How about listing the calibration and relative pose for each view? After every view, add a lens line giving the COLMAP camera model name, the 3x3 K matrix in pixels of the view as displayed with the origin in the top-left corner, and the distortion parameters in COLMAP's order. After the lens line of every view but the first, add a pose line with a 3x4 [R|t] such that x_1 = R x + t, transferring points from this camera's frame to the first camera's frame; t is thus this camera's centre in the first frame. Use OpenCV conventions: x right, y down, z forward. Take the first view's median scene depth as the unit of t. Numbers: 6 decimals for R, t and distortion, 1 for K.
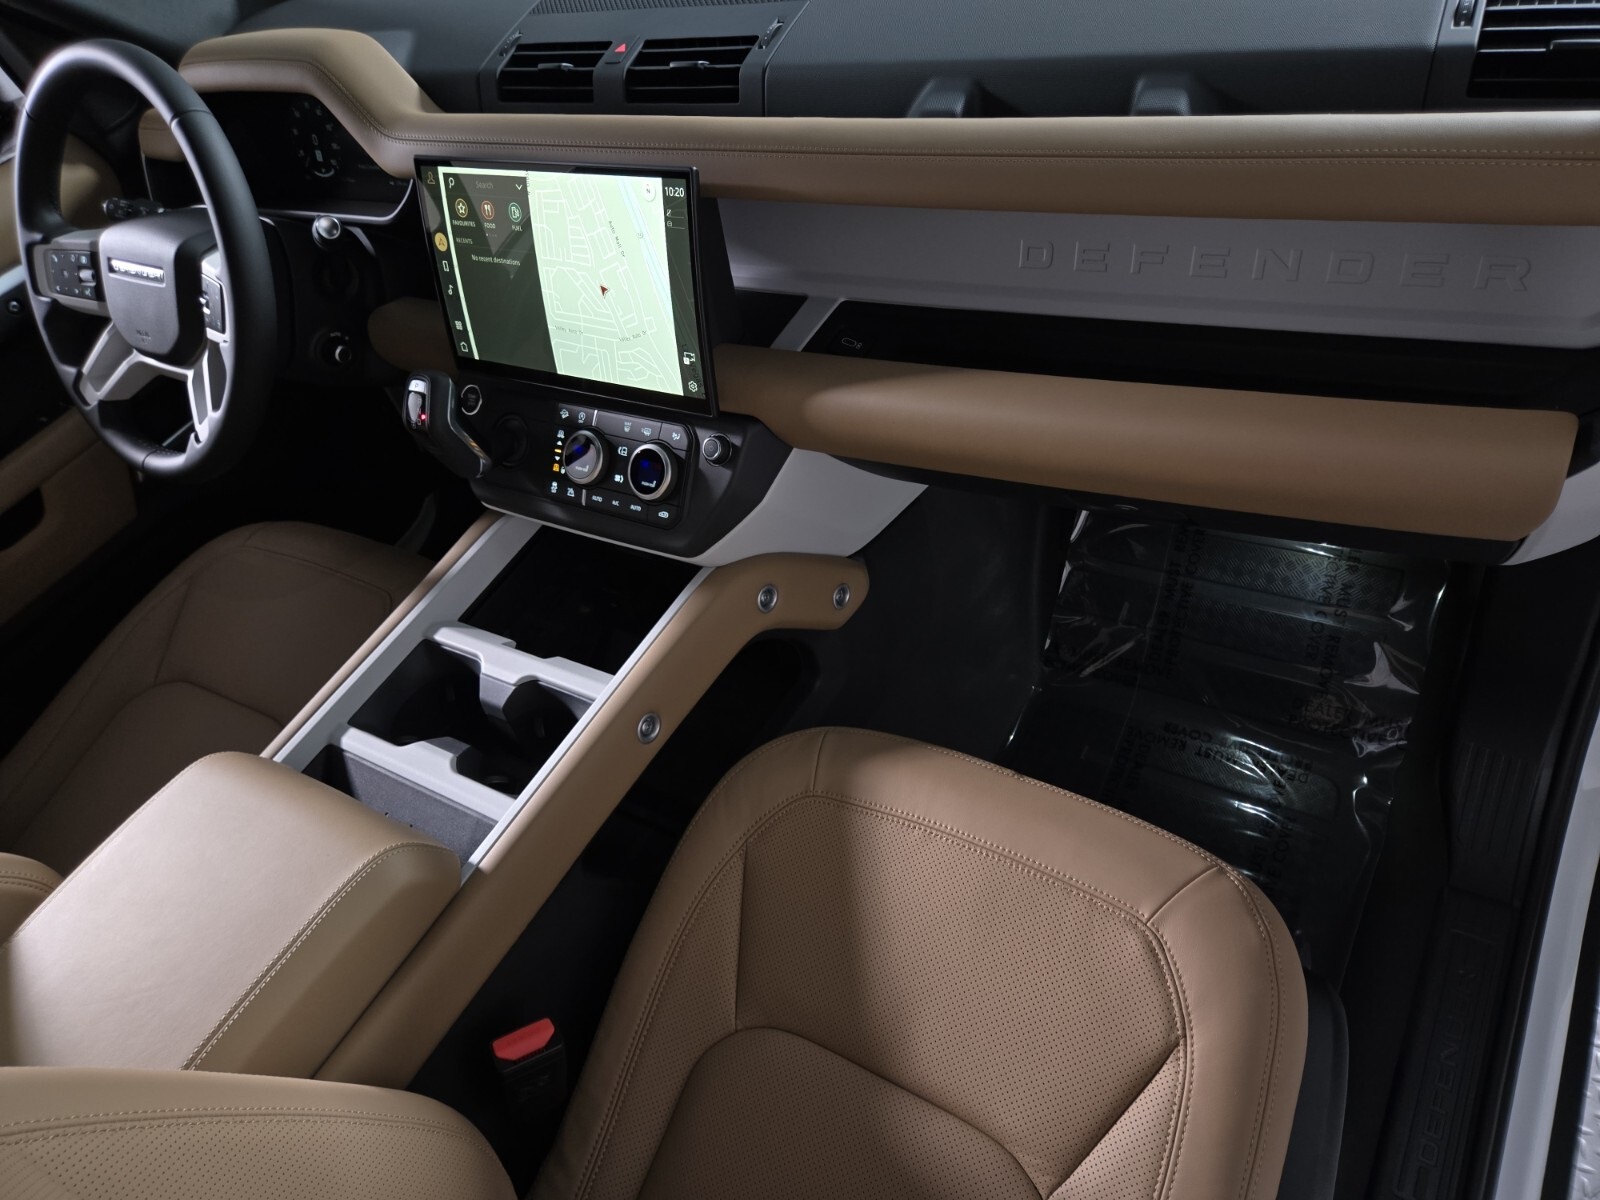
lens RADIAL K [[1098.2, 0, 784.8], [0, 1098.2, 593.0], [0, 0, 1]] dist [0.054222, -0.075367]
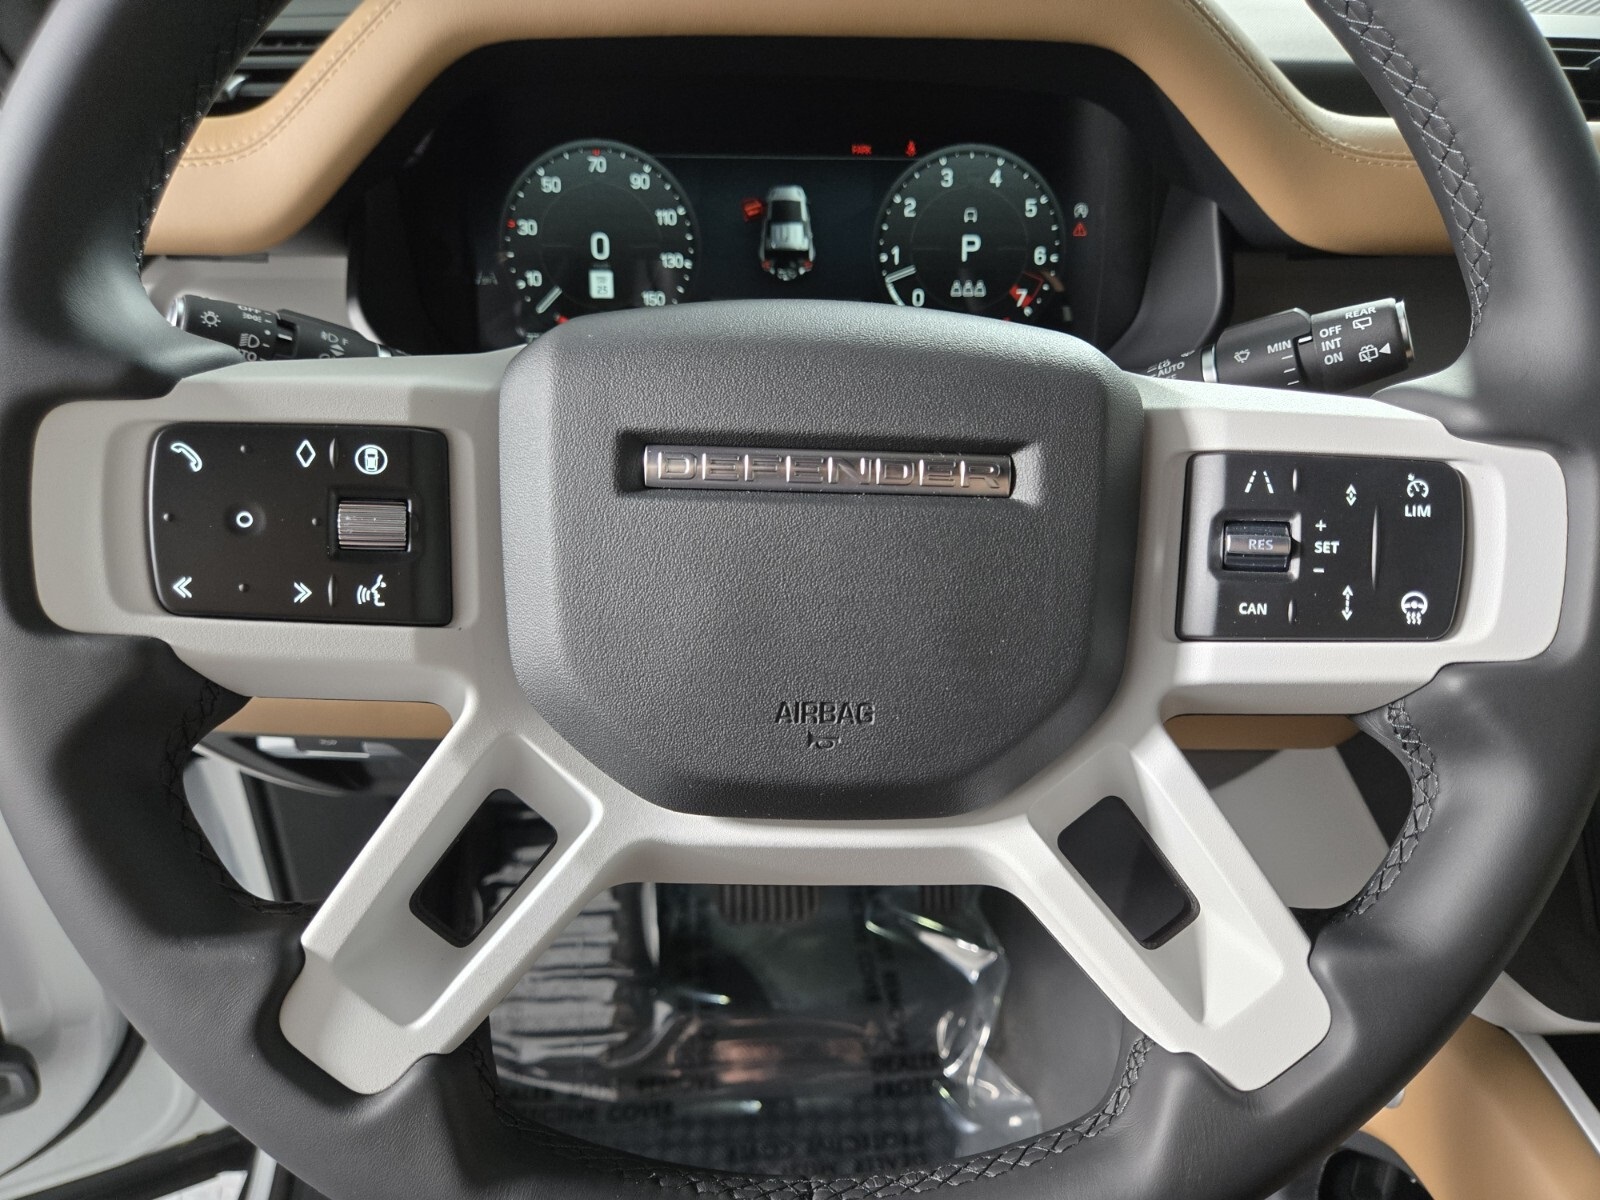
lens RADIAL K [[1134.2, 0, 812.6], [0, 1134.2, 590.9], [0, 0, 1]] dist [0.052953, -0.061121]
pose [[0.792399, -0.059689, 0.607076, -0.824458], [0.251568, 0.938606, -0.236079, -0.224909], [-0.555713, 0.339789, 0.758766, 0.897970]]
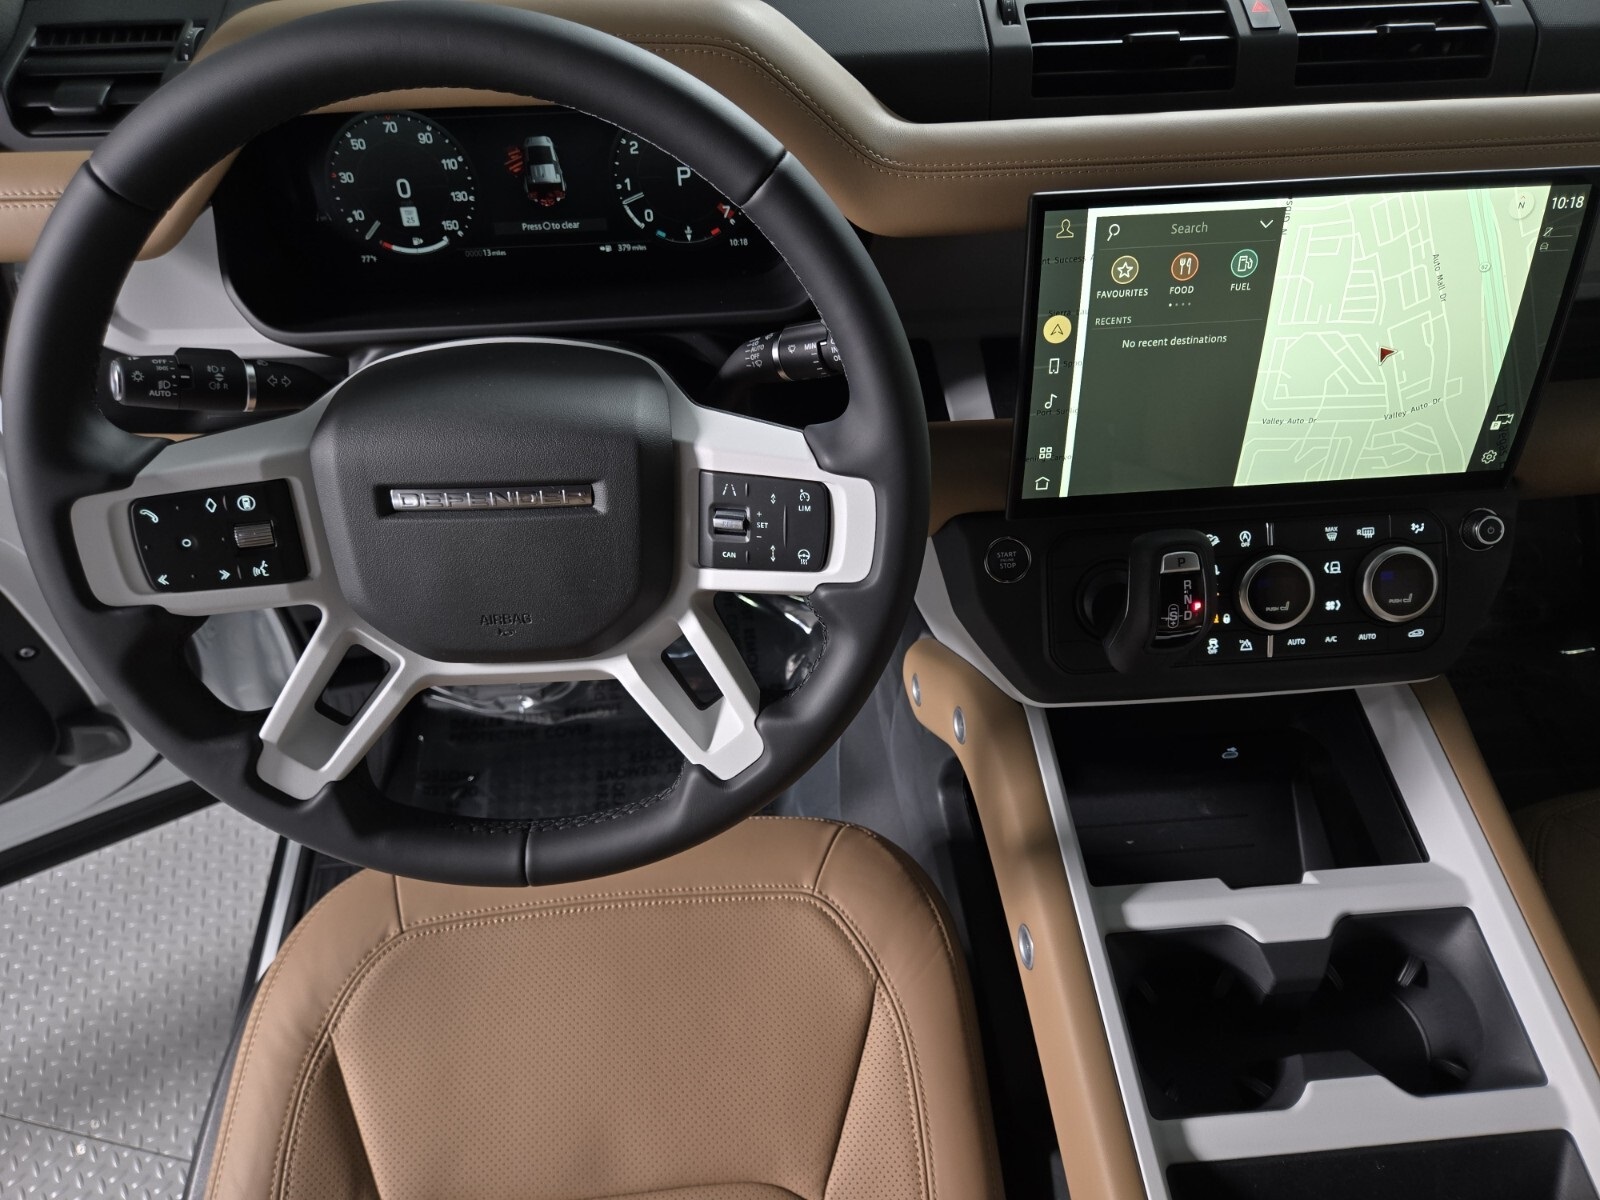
lens RADIAL K [[1134.2, 0, 812.6], [0, 1134.2, 590.9], [0, 0, 1]] dist [0.052953, -0.061121]
pose [[0.785432, -0.293365, 0.545007, -0.833299], [0.284352, 0.953142, 0.103265, -0.290913], [-0.549764, 0.073867, 0.832048, 0.572159]]
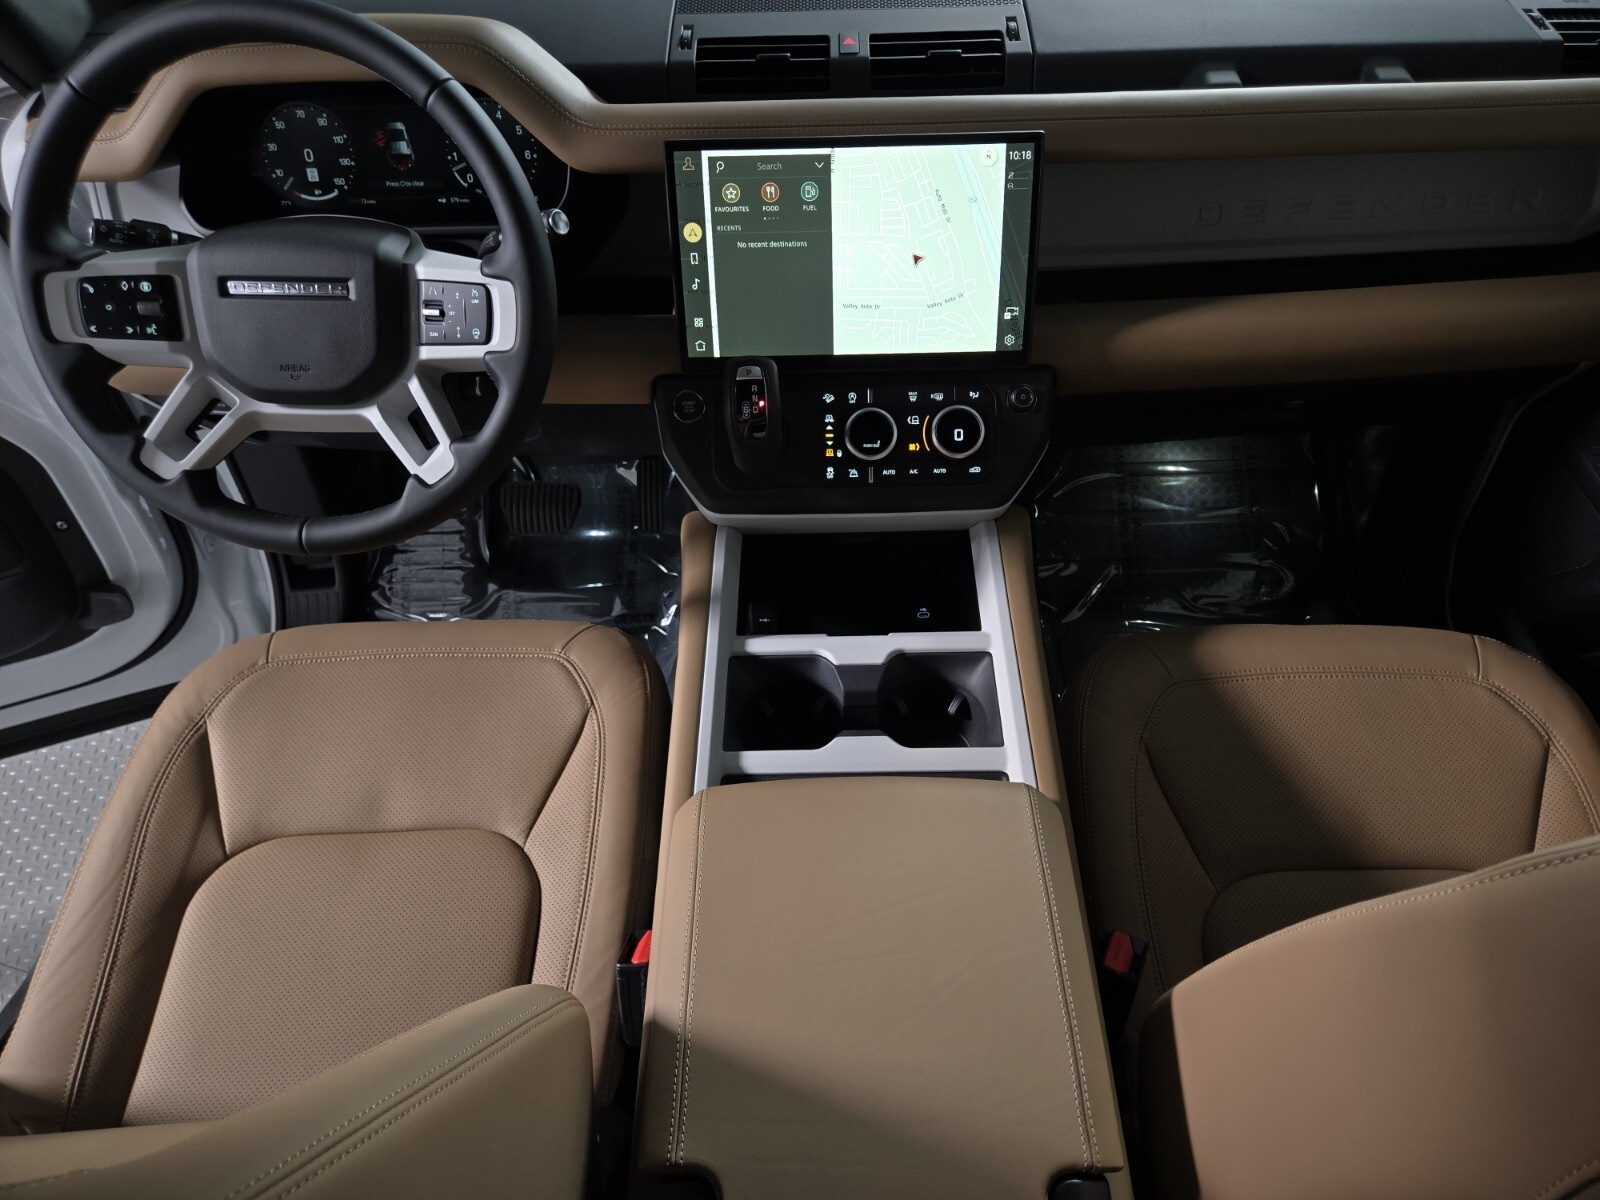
lens RADIAL K [[1128.6, 0, 821.9], [0, 1128.6, 607.4], [0, 0, 1]] dist [0.066205, -0.071764]
pose [[0.834662, -0.194703, 0.515200, -0.806438], [0.243081, 0.969620, -0.027373, 0.049688], [-0.494218, 0.148083, 0.856633, 0.162527]]
